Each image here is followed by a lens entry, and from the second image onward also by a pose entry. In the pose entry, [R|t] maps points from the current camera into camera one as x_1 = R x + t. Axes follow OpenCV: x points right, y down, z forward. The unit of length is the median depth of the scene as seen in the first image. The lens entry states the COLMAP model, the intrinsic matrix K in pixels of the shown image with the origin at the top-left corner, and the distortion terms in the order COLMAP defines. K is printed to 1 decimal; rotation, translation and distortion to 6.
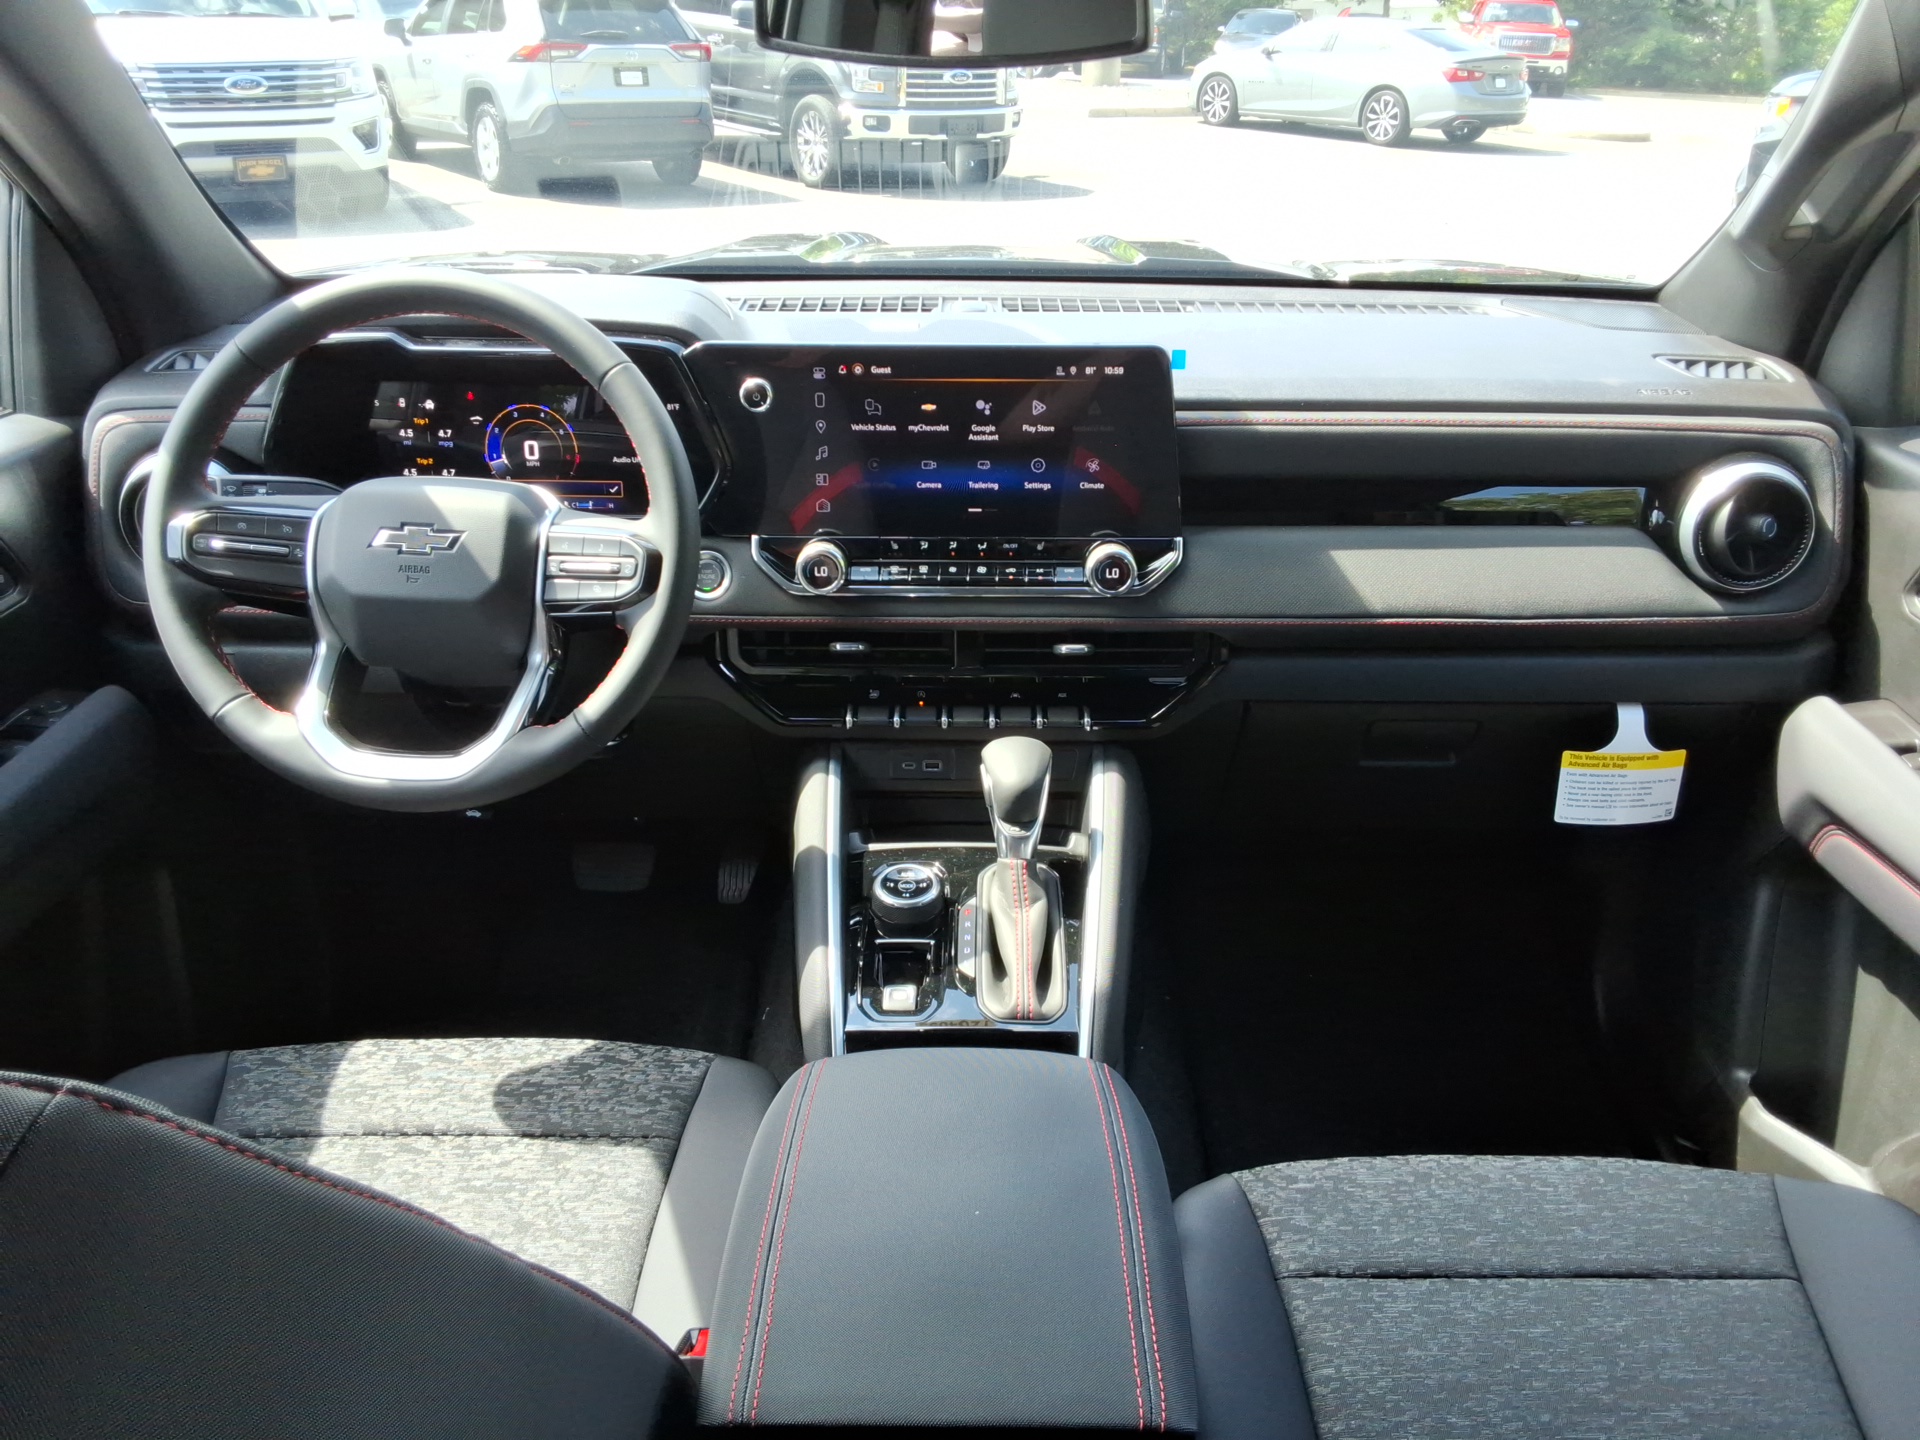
lens RADIAL K [[1540.2, 0, 984.4], [0, 1540.2, 693.1], [0, 0, 1]] dist [0.095393, -0.145866]
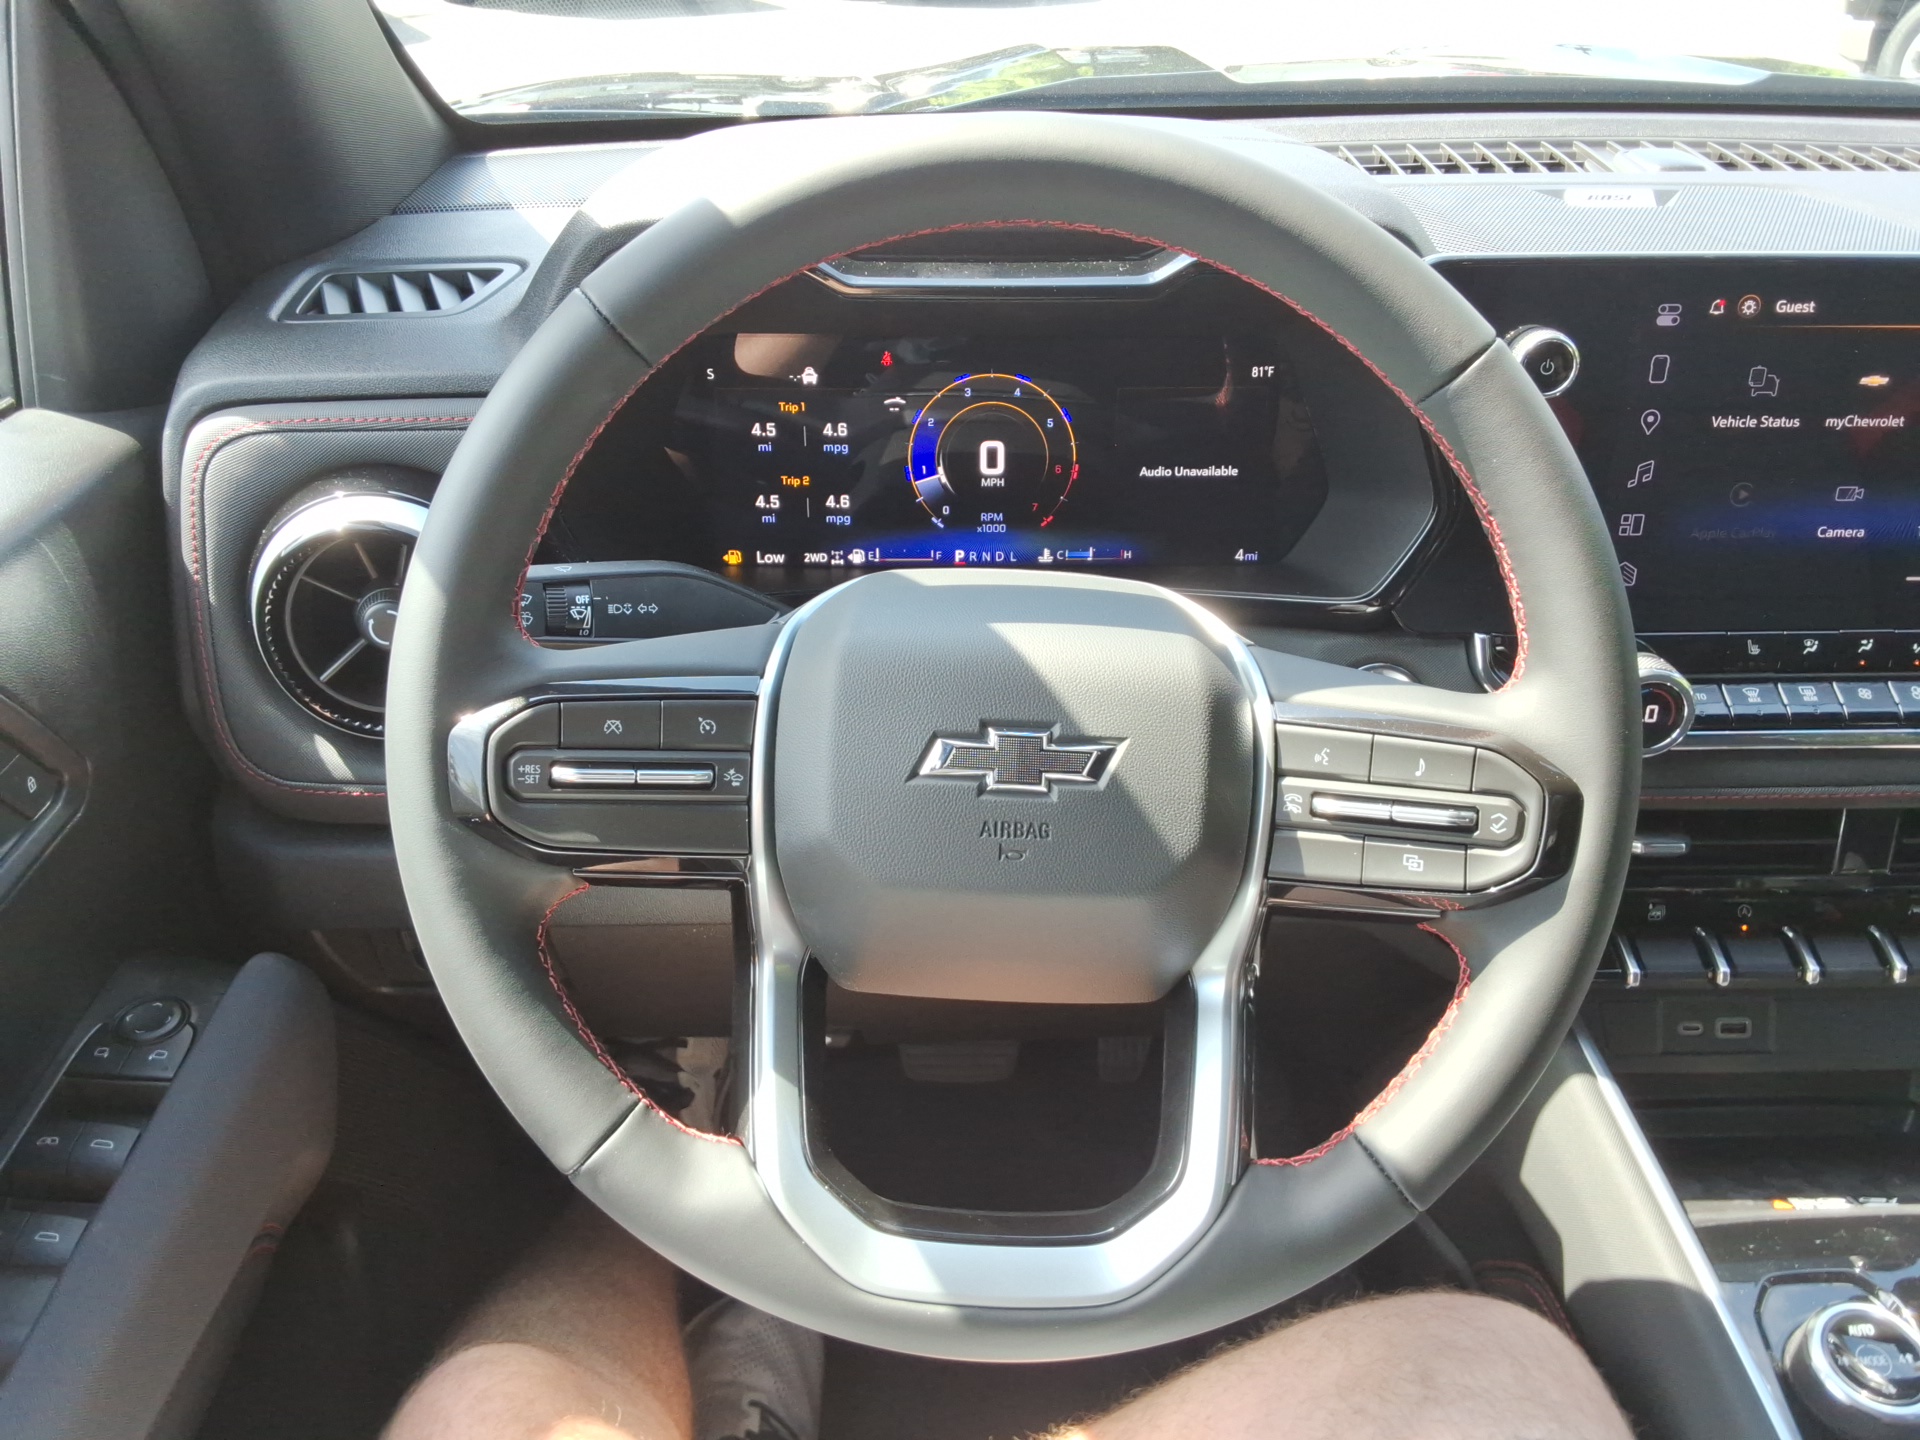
lens RADIAL K [[1540.2, 0, 978.8], [0, 1540.2, 705.2], [0, 0, 1]] dist [0.095393, -0.145866]
pose [[0.999782, -0.014047, 0.015418, -0.329543], [0.012333, 0.994276, 0.106128, -0.138016], [-0.016821, -0.105915, 0.994233, 0.496309]]
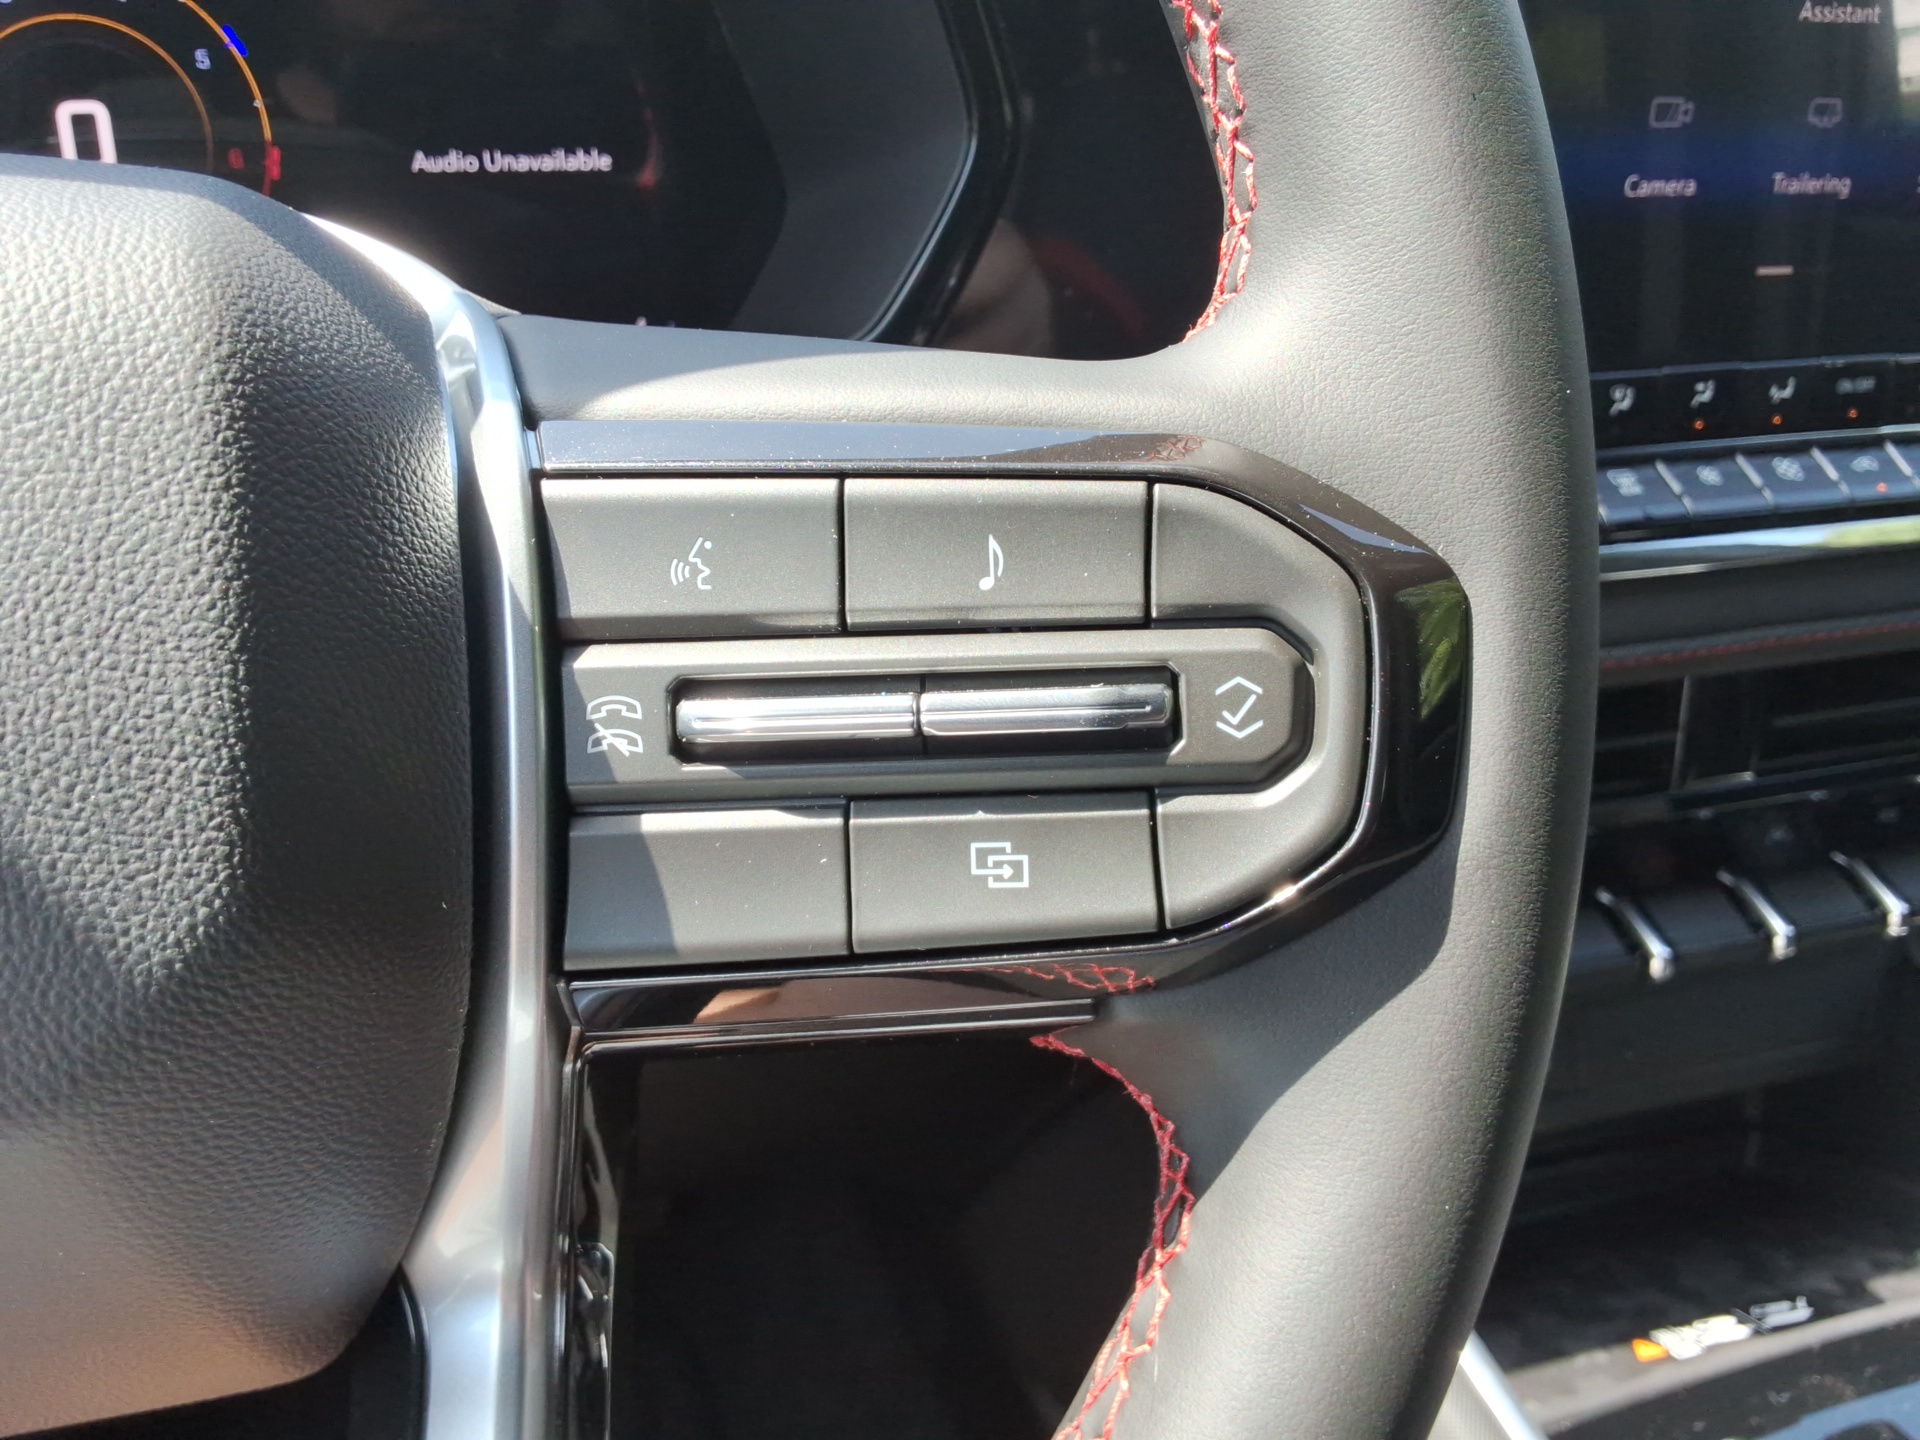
lens RADIAL K [[1603.1, 0, 969.0], [0, 1603.1, 705.7], [0, 0, 1]] dist [0.013020, -0.021657]
pose [[0.956512, -0.115328, 0.267925, -0.251658], [0.089749, 0.990321, 0.105873, -0.083687], [-0.277542, -0.077223, 0.957605, 0.751561]]
